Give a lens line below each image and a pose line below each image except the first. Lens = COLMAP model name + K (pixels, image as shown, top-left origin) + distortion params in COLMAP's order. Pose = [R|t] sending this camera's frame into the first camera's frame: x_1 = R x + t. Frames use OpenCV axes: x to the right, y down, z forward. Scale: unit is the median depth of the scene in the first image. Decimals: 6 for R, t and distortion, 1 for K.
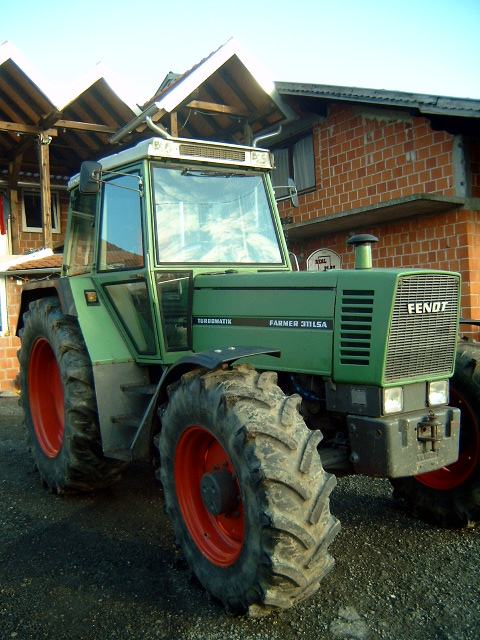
lens RADIAL K [[557.4, 0, 252.7], [0, 557.4, 322.2], [0, 0, 1]] dist [-0.058726, -0.047372]
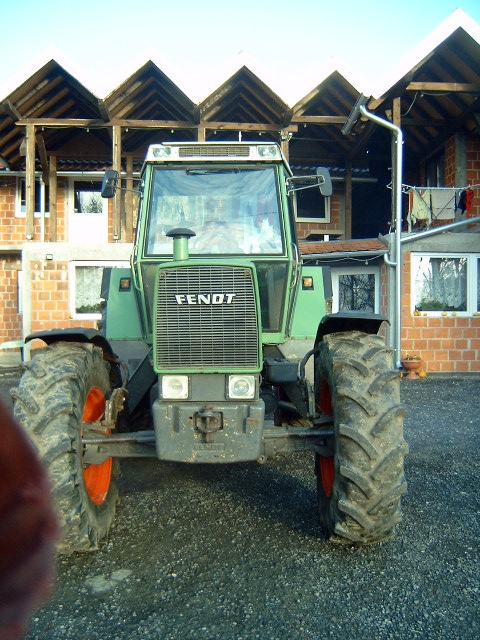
lens RADIAL K [[557.4, 0, 252.7], [0, 557.4, 322.2], [0, 0, 1]] dist [-0.058726, -0.047372]
pose [[0.871258, 0.048542, -0.488420, 0.626889], [-0.038362, 0.998788, 0.030834, -0.013432], [0.489325, -0.008128, 0.872064, 0.114504]]
